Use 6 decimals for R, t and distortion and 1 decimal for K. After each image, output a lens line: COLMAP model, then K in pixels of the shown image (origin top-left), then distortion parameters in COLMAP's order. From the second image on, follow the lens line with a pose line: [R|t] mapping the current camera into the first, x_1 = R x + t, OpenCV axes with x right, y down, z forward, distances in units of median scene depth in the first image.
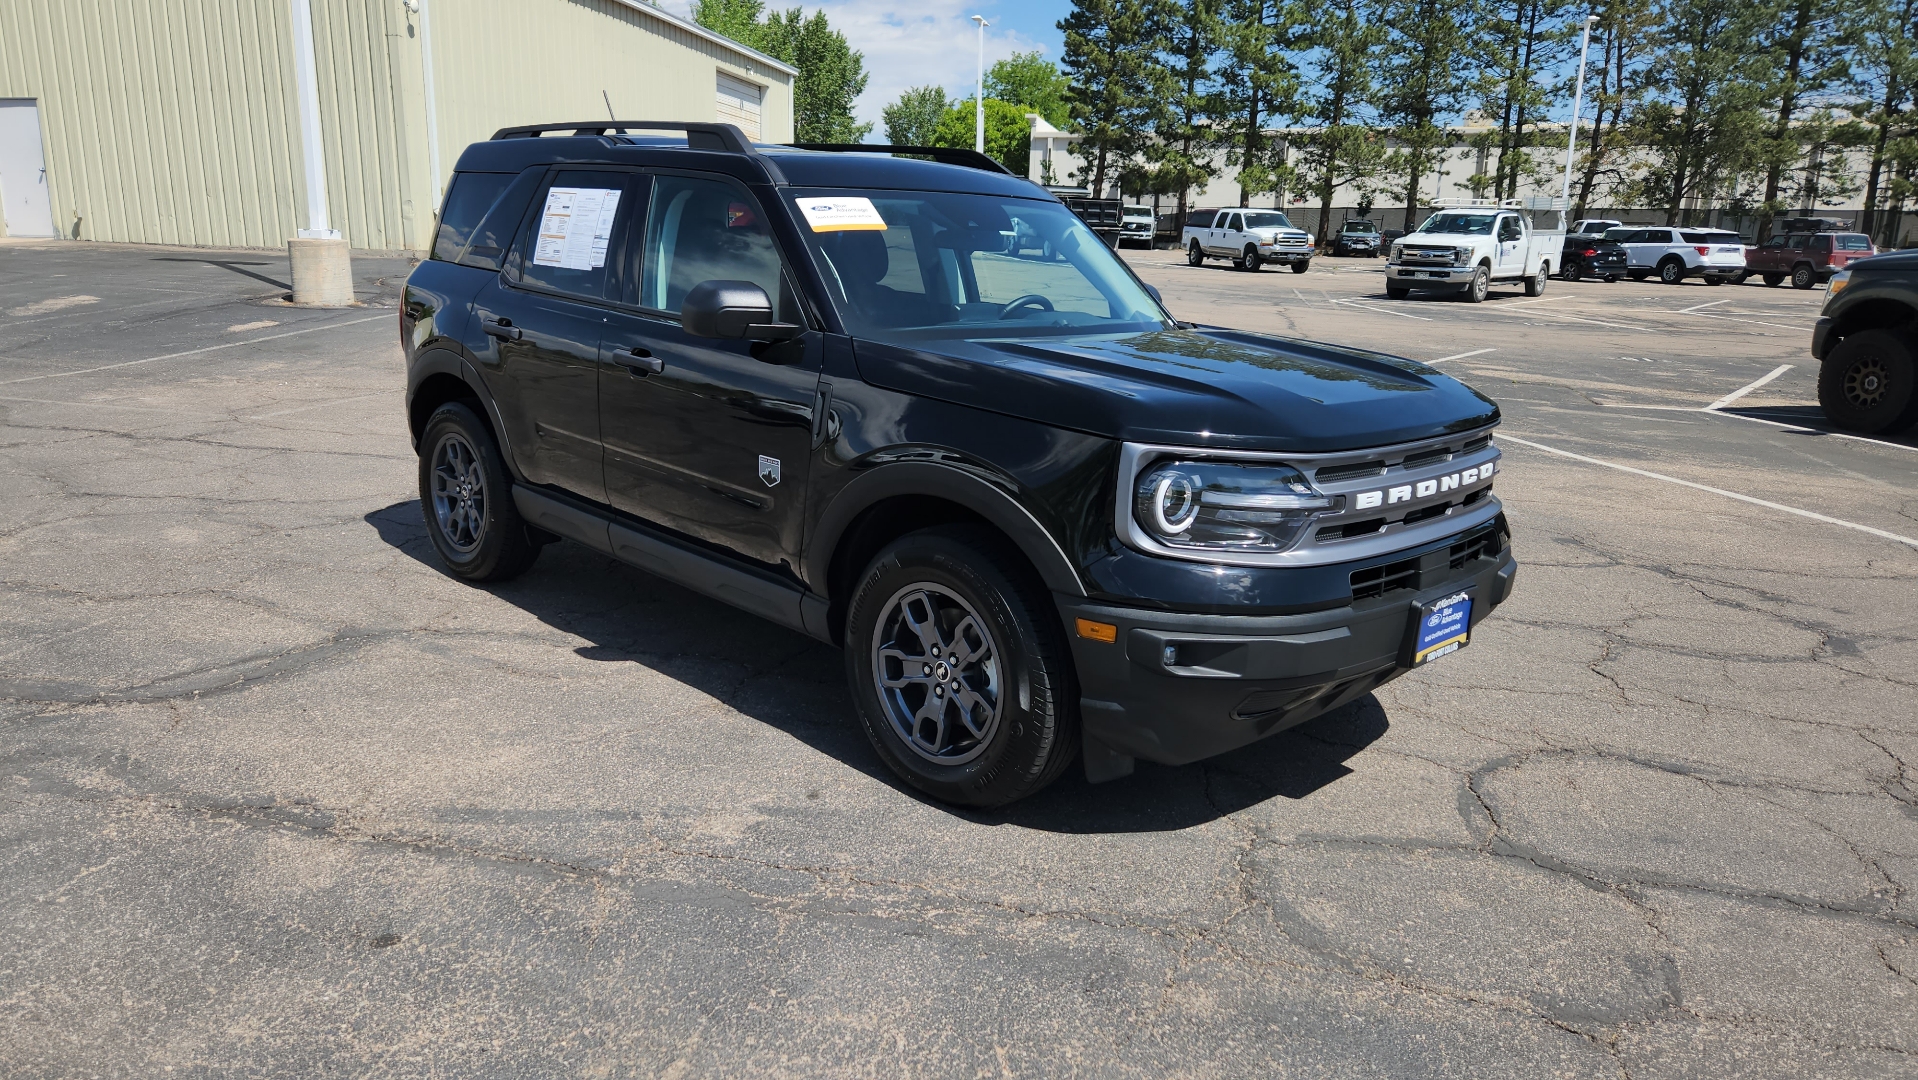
lens RADIAL K [[1286.8, 0, 924.6], [0, 1286.8, 557.9], [0, 0, 1]] dist [0.067221, -0.052407]
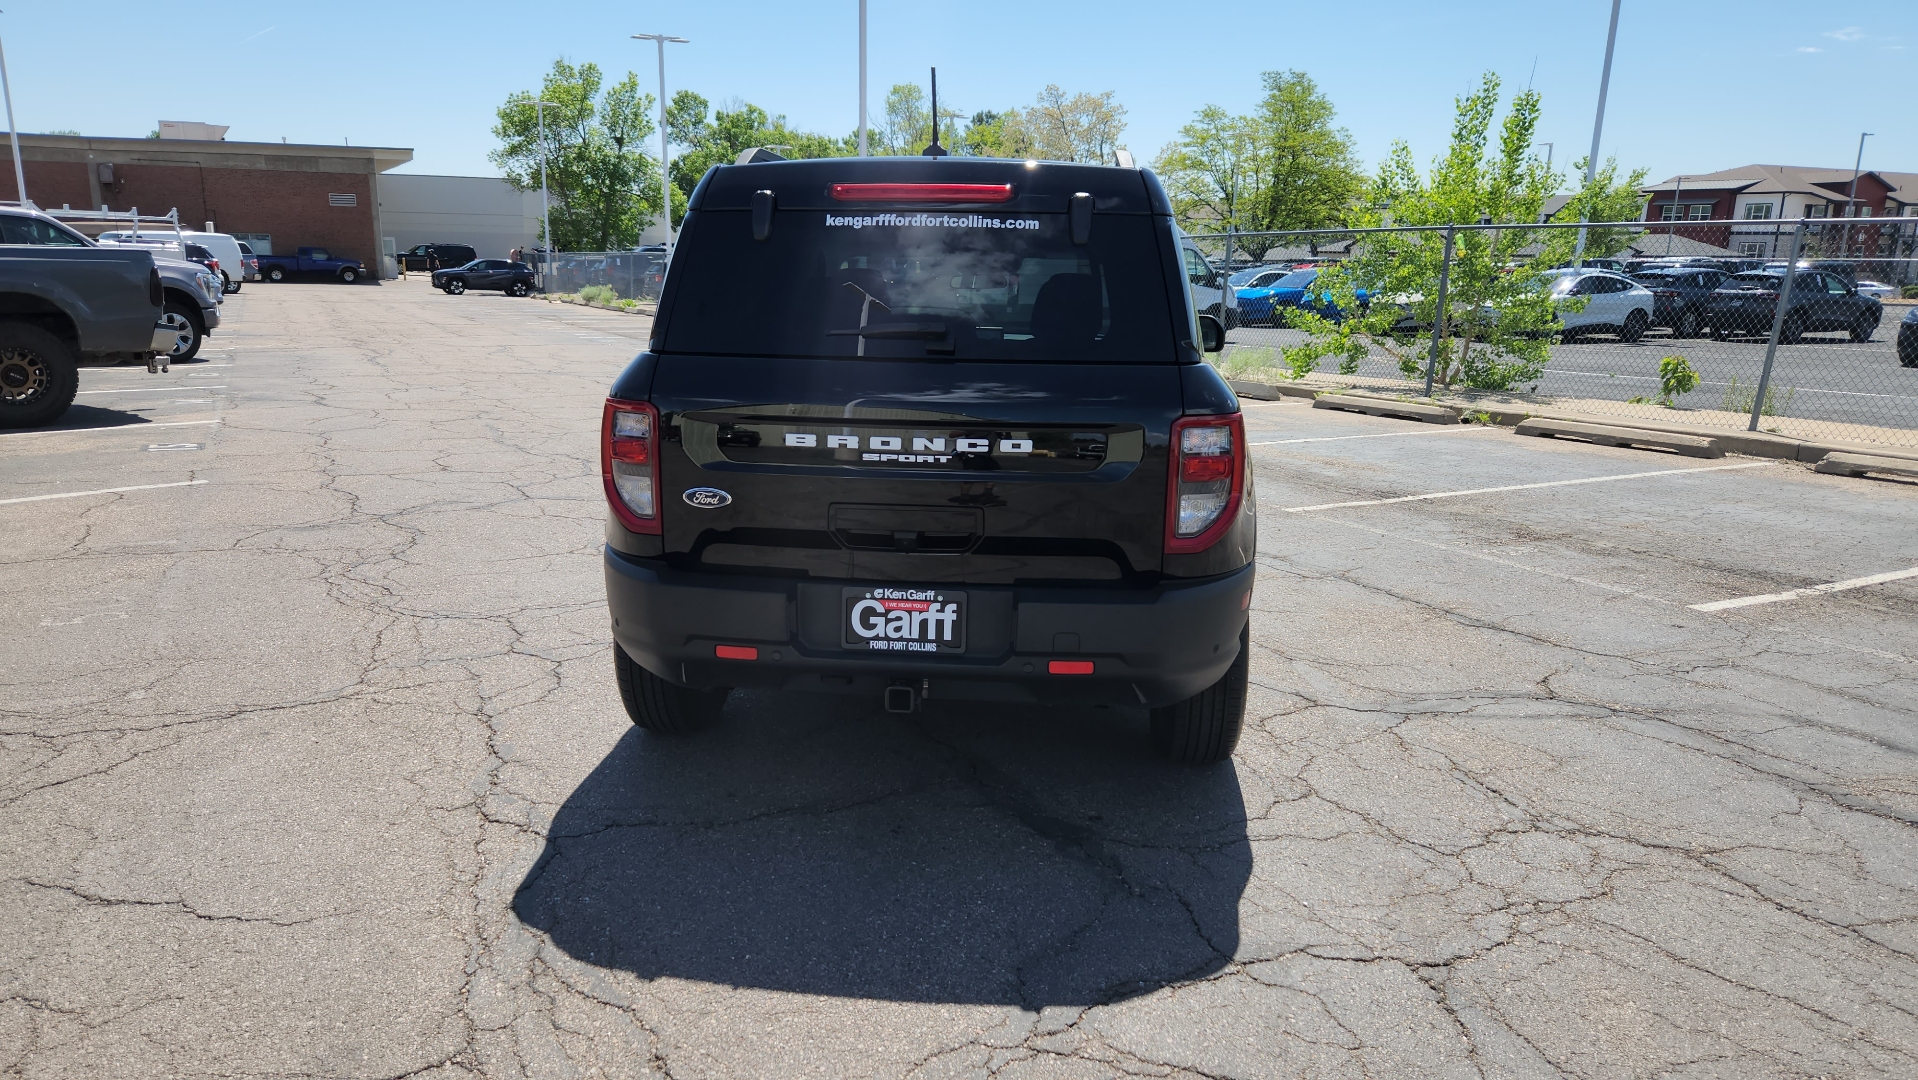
lens RADIAL K [[1287.1, 0, 929.0], [0, 1287.1, 550.0], [0, 0, 1]] dist [0.066875, -0.051664]
pose [[-0.638044, -0.207655, 0.741471, -0.820179], [0.152734, 0.909685, 0.386194, -0.431626], [-0.754700, 0.359656, -0.548704, 1.565699]]
